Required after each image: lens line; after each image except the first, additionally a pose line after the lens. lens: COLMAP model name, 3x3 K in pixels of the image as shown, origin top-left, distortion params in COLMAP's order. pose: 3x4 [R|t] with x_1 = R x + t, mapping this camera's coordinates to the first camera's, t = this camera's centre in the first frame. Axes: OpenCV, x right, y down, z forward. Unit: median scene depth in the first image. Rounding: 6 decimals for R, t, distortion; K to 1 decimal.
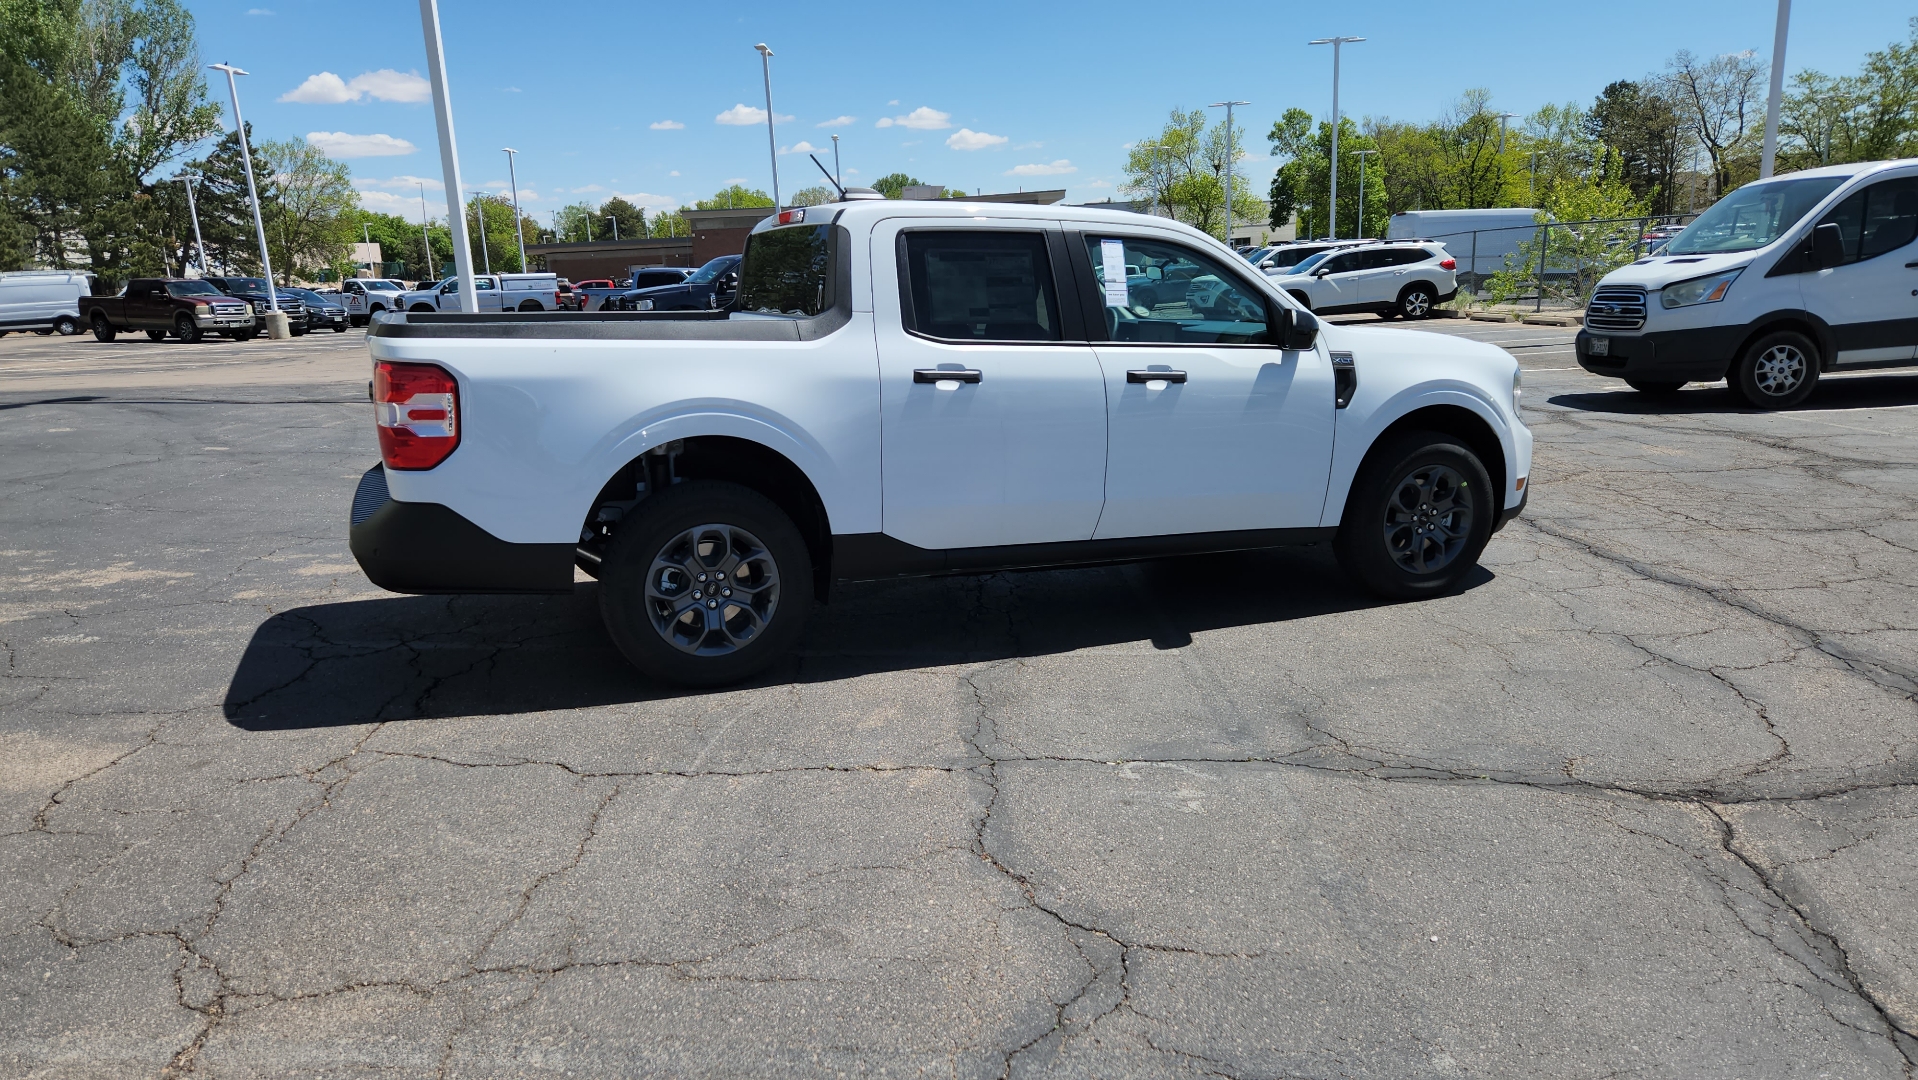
lens RADIAL K [[1292.1, 0, 933.8], [0, 1292.1, 545.7], [0, 0, 1]] dist [0.076307, -0.062853]
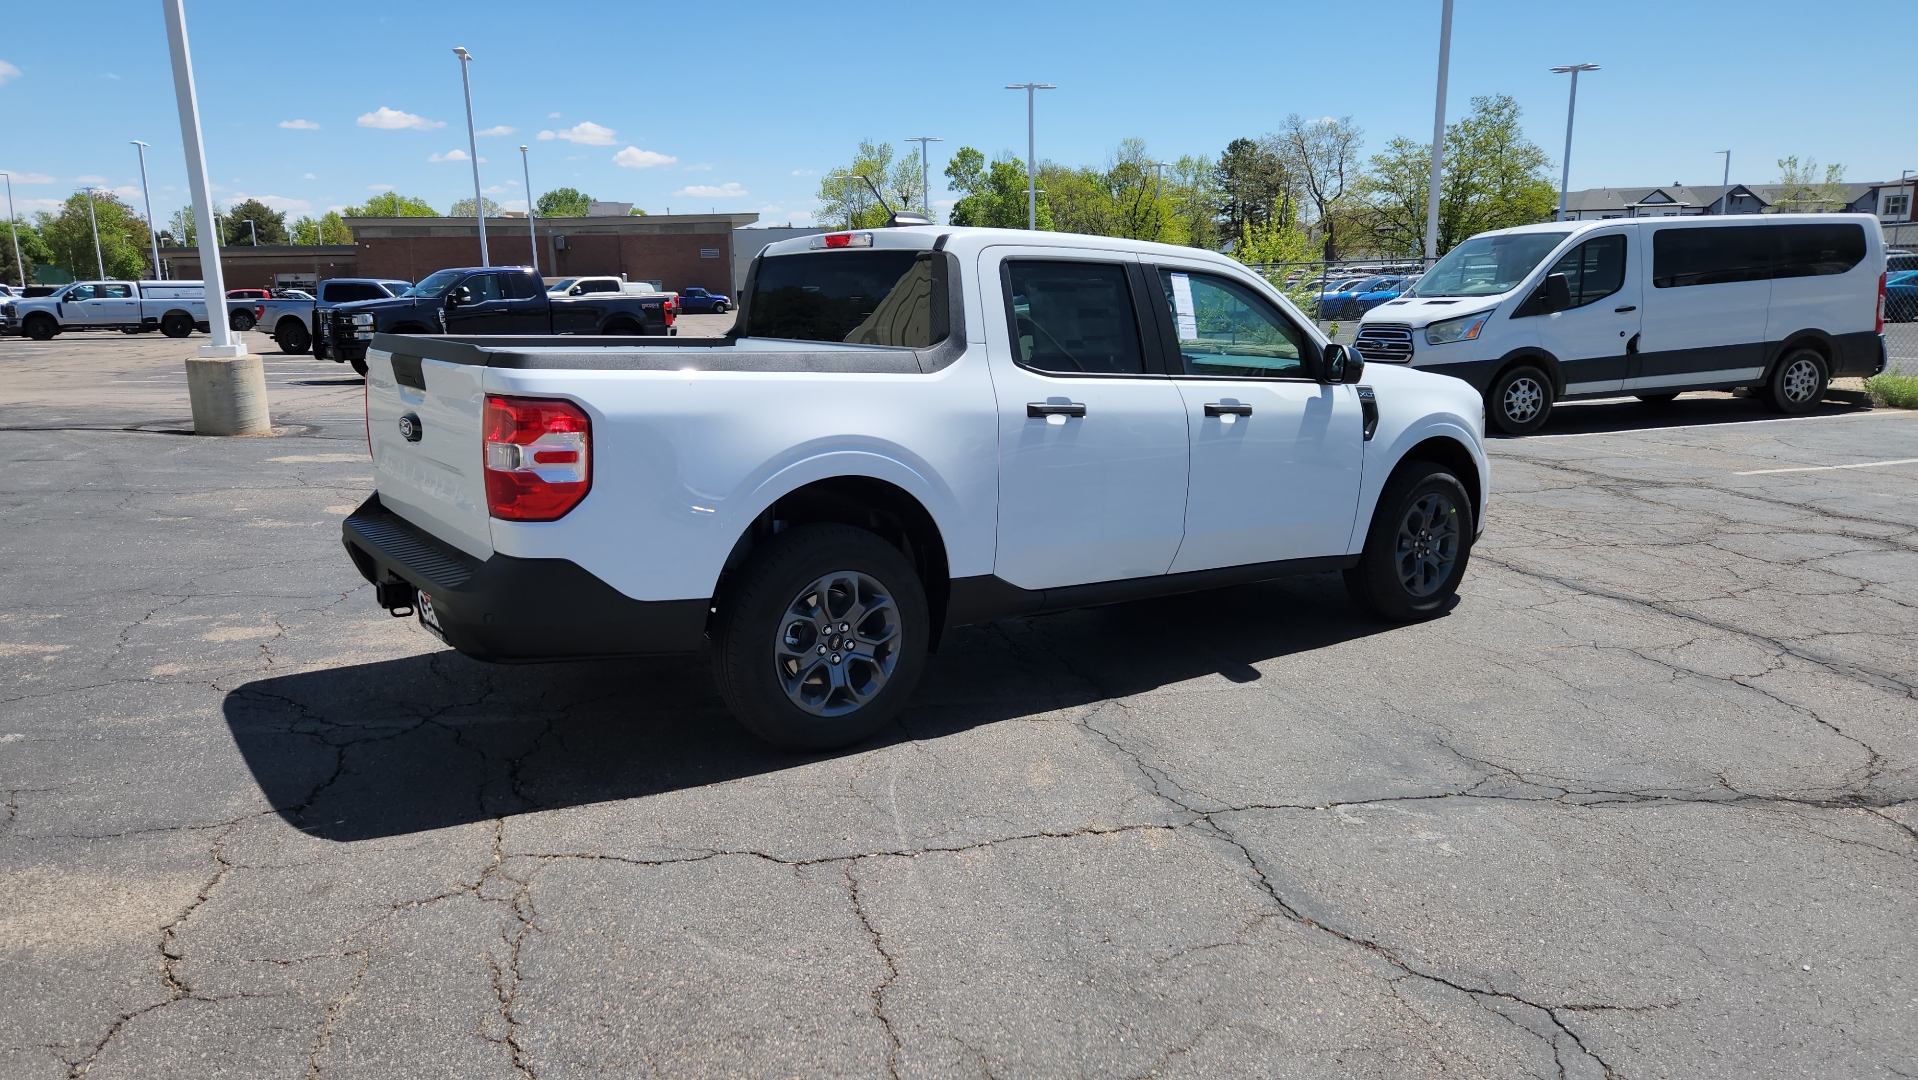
lens RADIAL K [[1285.7, 0, 930.2], [0, 1285.7, 525.4], [0, 0, 1]] dist [0.080064, -0.071216]
pose [[0.969786, -0.020308, 0.243111, -0.259121], [0.027789, 0.999239, -0.027381, -0.017804], [-0.242369, 0.033310, 0.969612, 0.079447]]
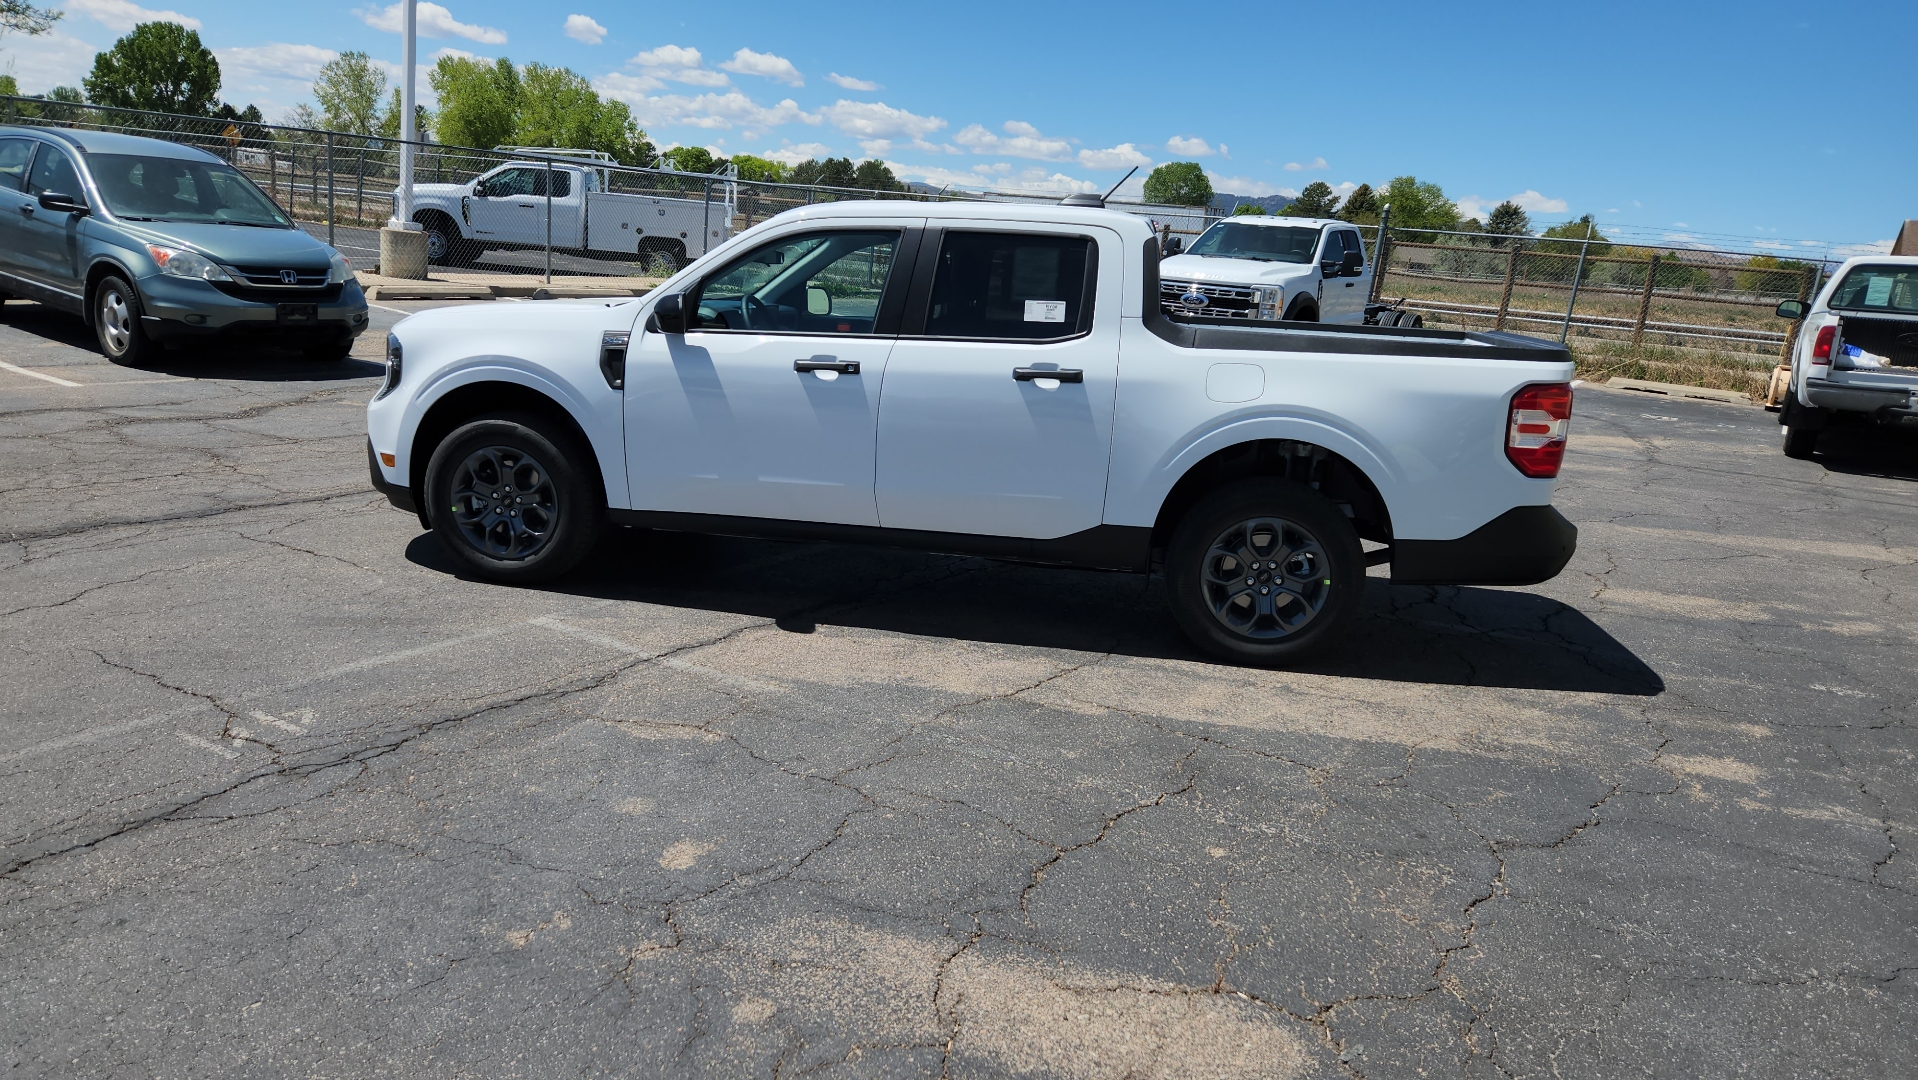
lens RADIAL K [[1271.5, 0, 924.3], [0, 1271.5, 545.9], [0, 0, 1]] dist [0.075049, -0.059280]
pose [[-0.848112, -0.161461, 0.504615, -0.483464], [0.052401, 0.922200, 0.383146, -0.390423], [-0.527219, 0.351393, -0.773668, 1.846994]]
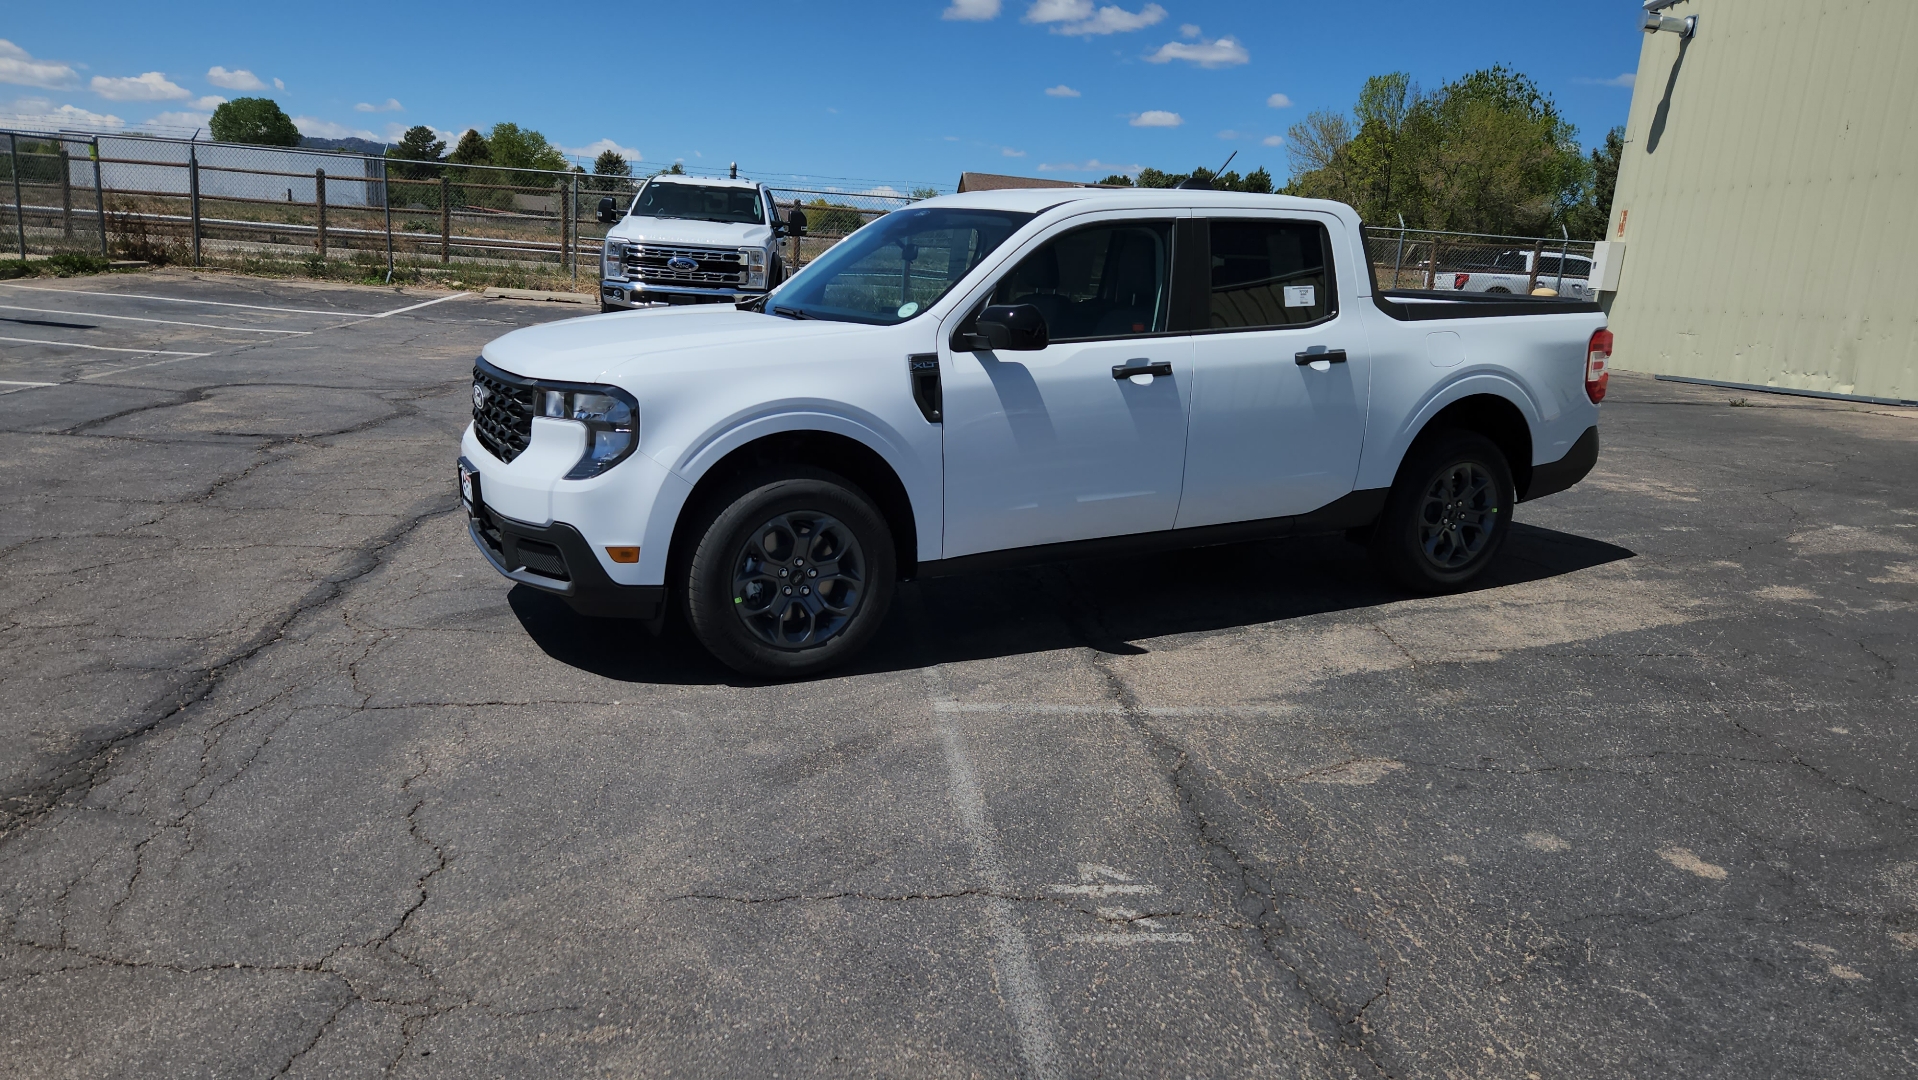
lens RADIAL K [[1273.1, 0, 927.4], [0, 1273.1, 567.6], [0, 0, 1]] dist [0.072094, -0.056184]
pose [[-0.995370, 0.001409, -0.096105, 0.251237], [-0.040785, 0.899218, 0.435596, -0.411503], [0.087033, 0.437499, -0.894997, 1.944134]]
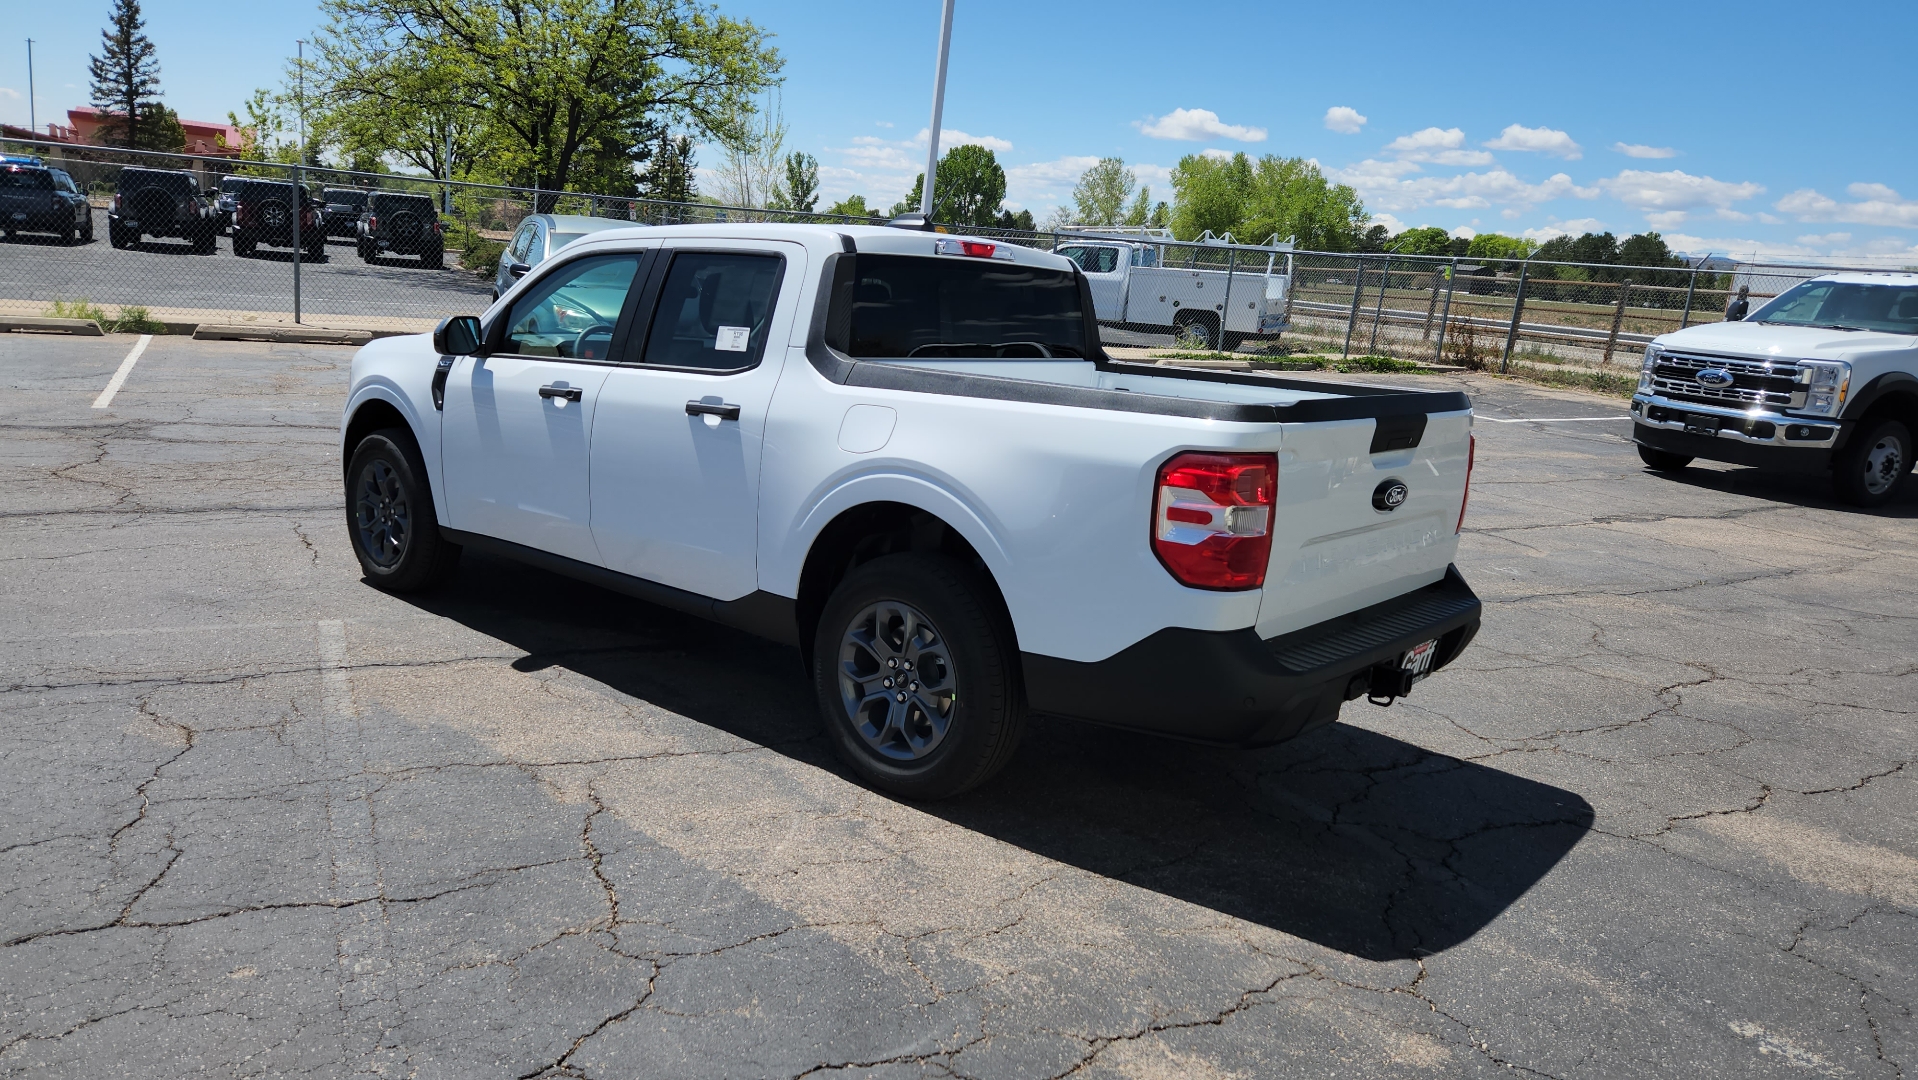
lens RADIAL K [[1264.2, 0, 925.7], [0, 1264.2, 535.3], [0, 0, 1]] dist [0.078163, -0.071567]
pose [[-0.456302, -0.189933, 0.869318, -0.812511], [0.119874, 0.954927, 0.271559, -0.280901], [-0.881713, 0.228122, -0.412967, 1.316363]]
